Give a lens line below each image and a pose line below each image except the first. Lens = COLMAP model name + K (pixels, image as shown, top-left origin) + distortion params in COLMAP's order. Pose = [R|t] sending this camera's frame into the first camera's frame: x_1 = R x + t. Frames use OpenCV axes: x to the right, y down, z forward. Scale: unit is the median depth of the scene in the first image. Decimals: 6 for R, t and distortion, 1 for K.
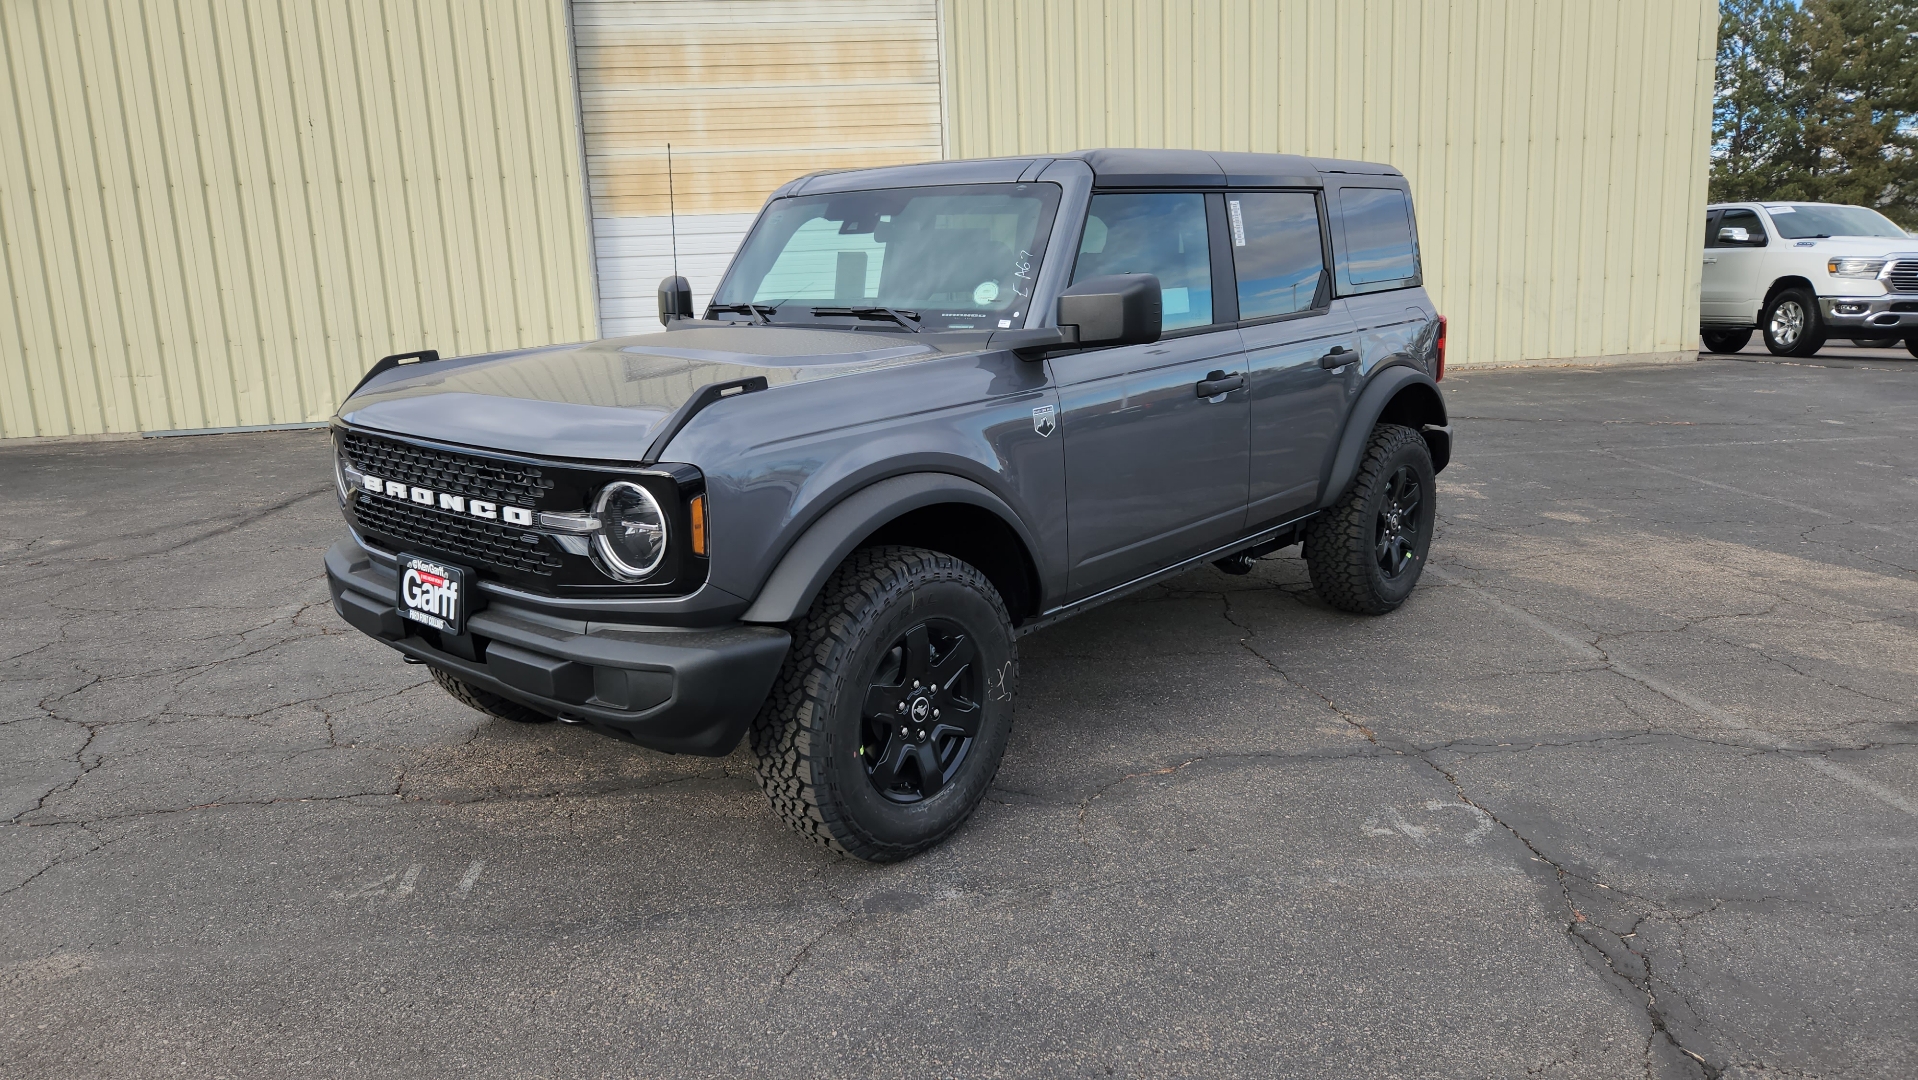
lens RADIAL K [[1278.9, 0, 931.4], [0, 1278.9, 533.4], [0, 0, 1]] dist [0.069122, -0.055790]
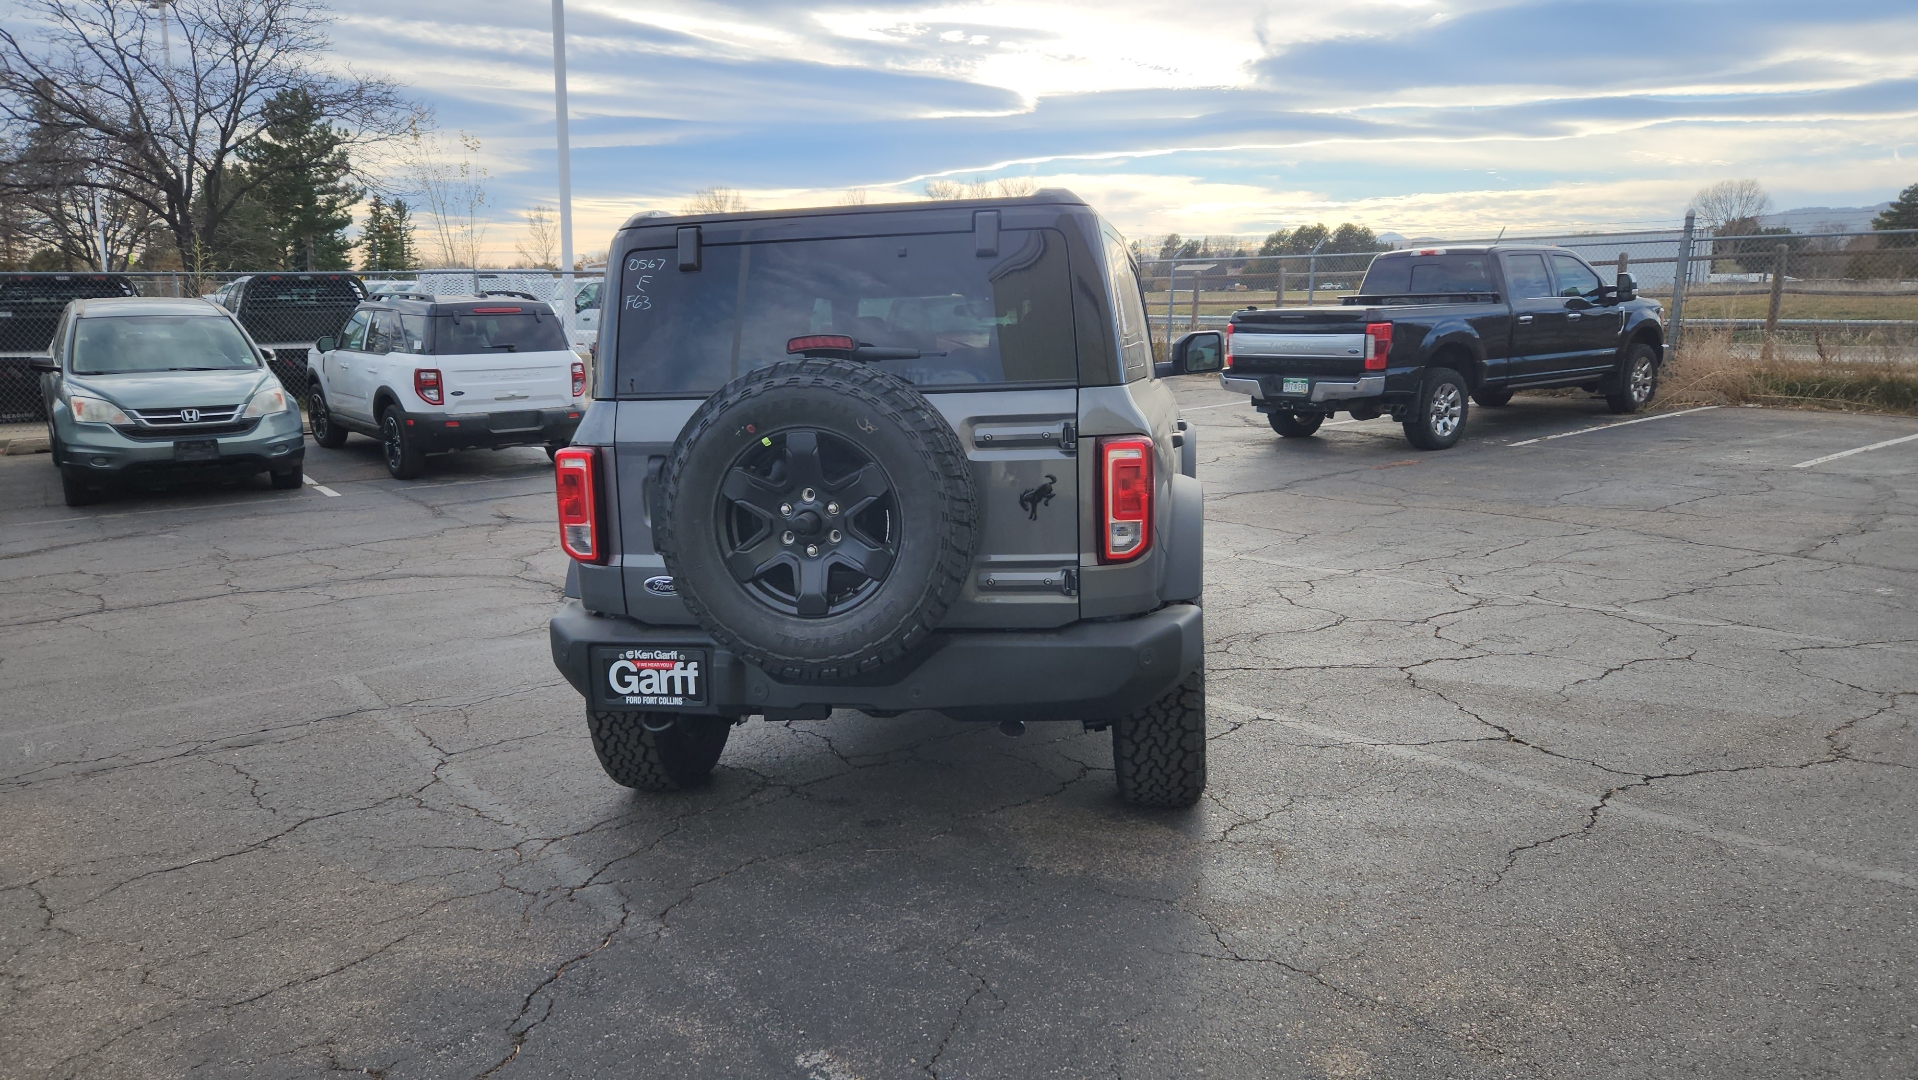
lens RADIAL K [[1283.0, 0, 922.6], [0, 1283.0, 537.4], [0, 0, 1]] dist [0.063630, -0.043386]
pose [[-0.860447, 0.126725, -0.493531, 0.710526], [-0.056981, 0.938573, 0.340342, -0.446951], [0.506345, 0.320968, -0.800371, 2.038866]]
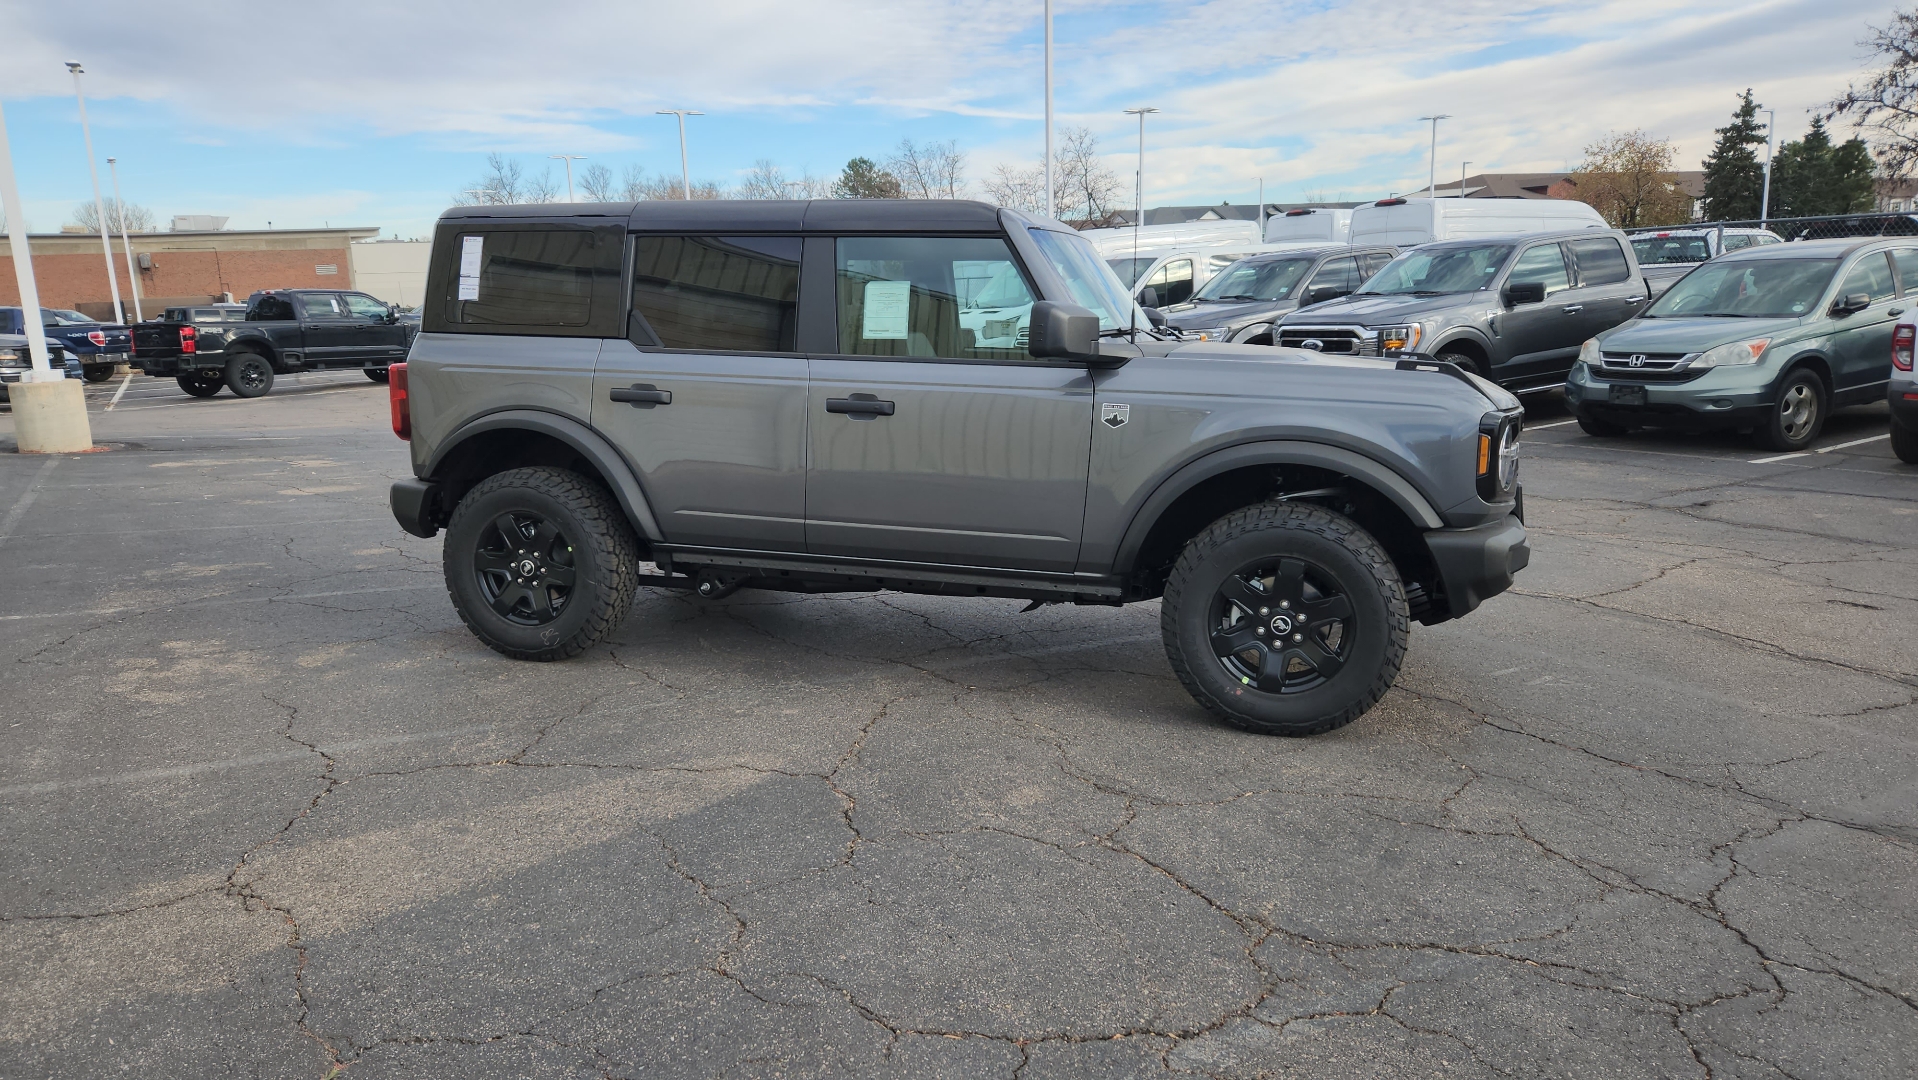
lens RADIAL K [[1278.9, 0, 924.7], [0, 1278.9, 543.6], [0, 0, 1]] dist [0.069122, -0.055790]
pose [[-0.401216, -0.138289, 0.905484, -1.055522], [0.201431, 0.951019, 0.234496, -0.283421], [-0.893561, 0.276476, -0.353709, 1.534077]]
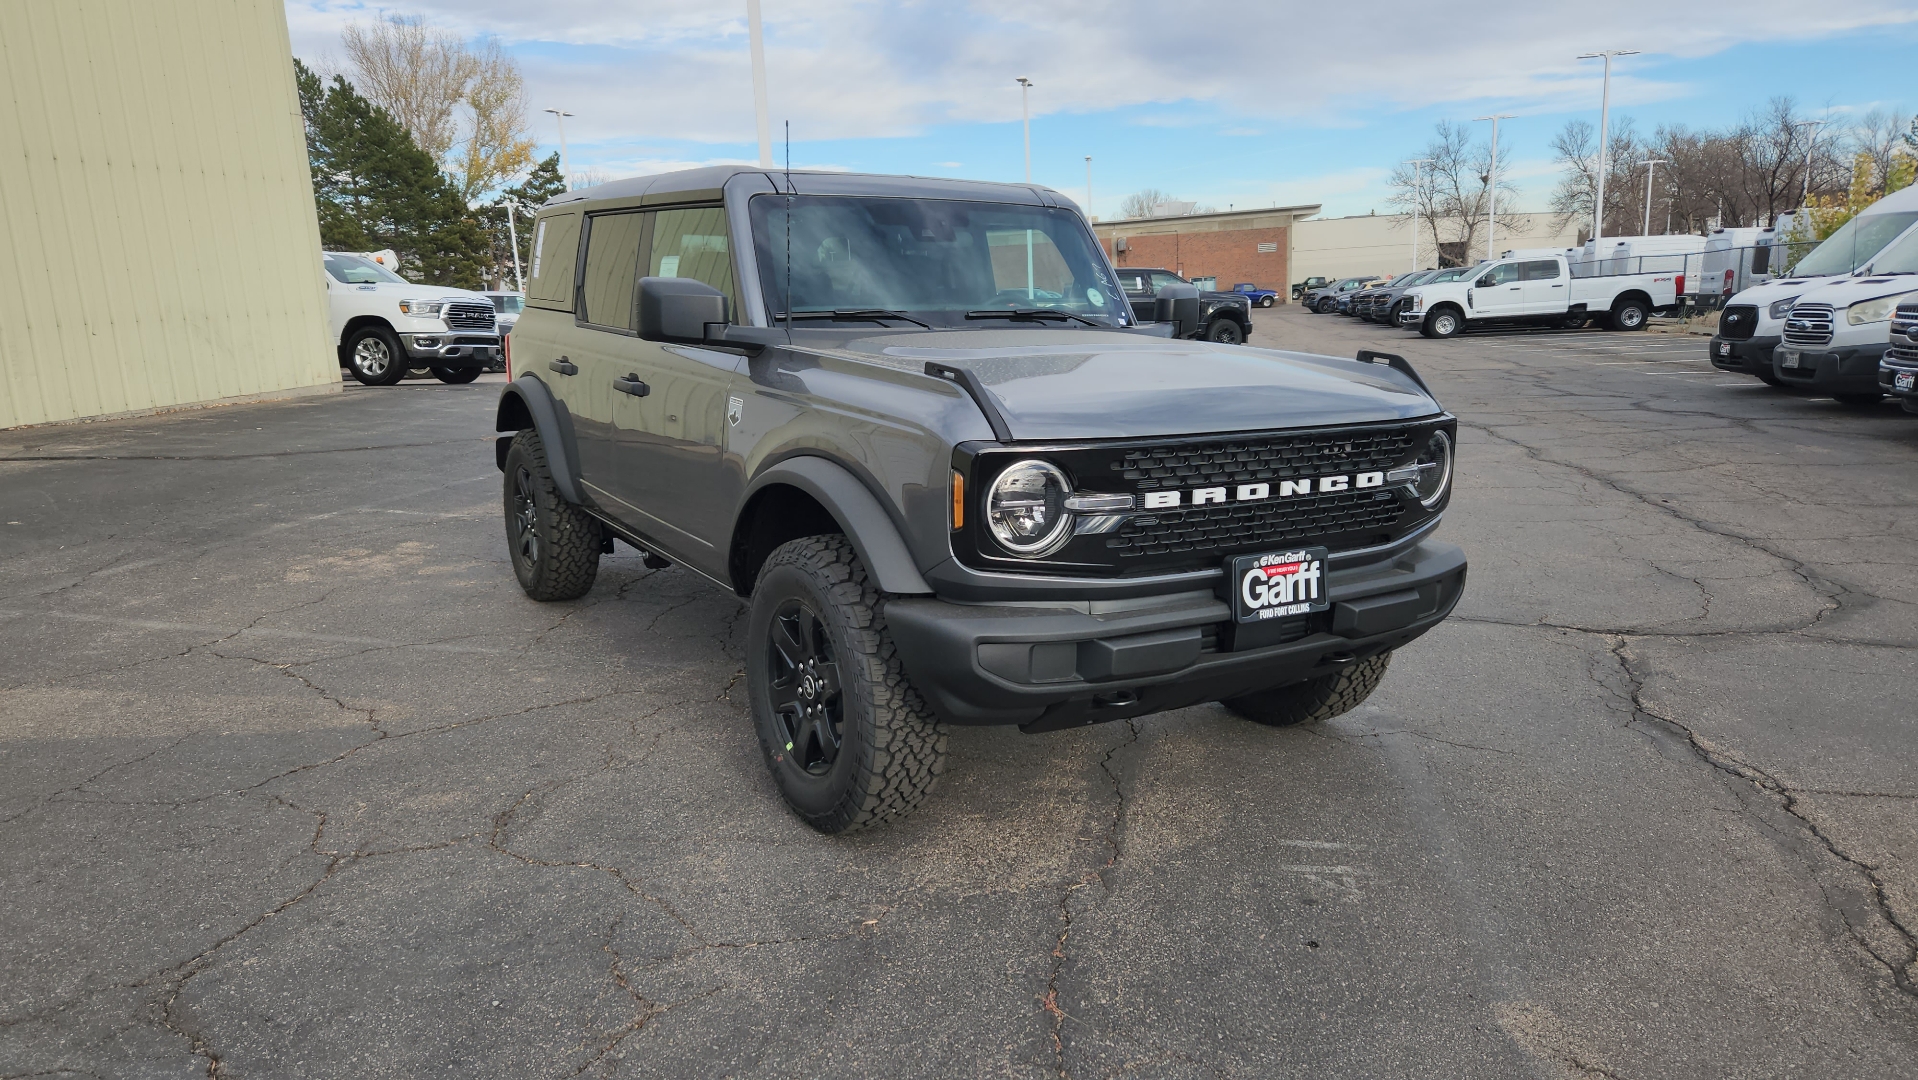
lens RADIAL K [[1278.9, 0, 929.6], [0, 1278.9, 551.6], [0, 0, 1]] dist [0.069122, -0.055790]
pose [[0.298956, -0.168974, 0.939187, -0.984364], [0.191194, 0.974848, 0.114530, -0.101272], [-0.934917, 0.145328, 0.323743, 0.655951]]
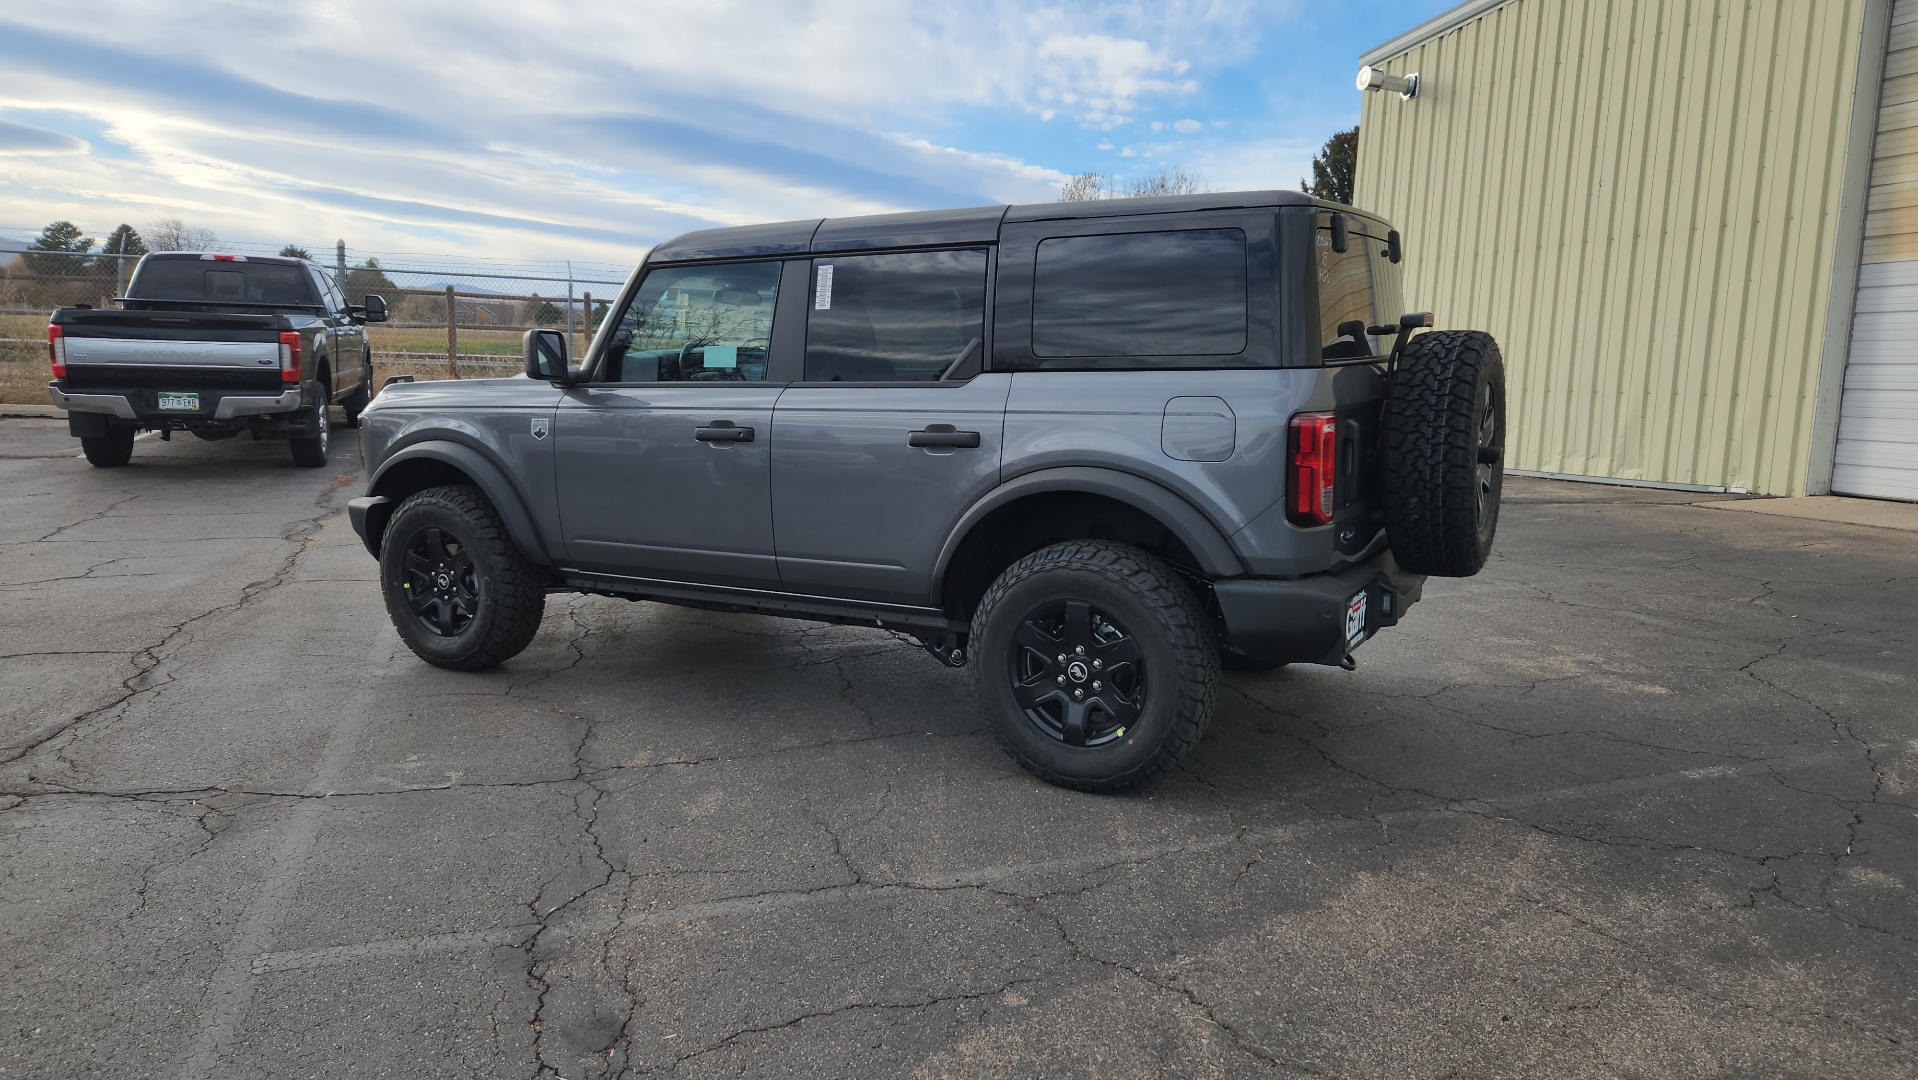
lens RADIAL K [[1280.5, 0, 936.2], [0, 1280.5, 530.9], [0, 0, 1]] dist [0.068798, -0.054599]
pose [[0.197707, 0.167923, -0.965771, 1.249213], [-0.208198, 0.969934, 0.126025, -0.197189], [0.957896, 0.176156, 0.226724, 0.874413]]
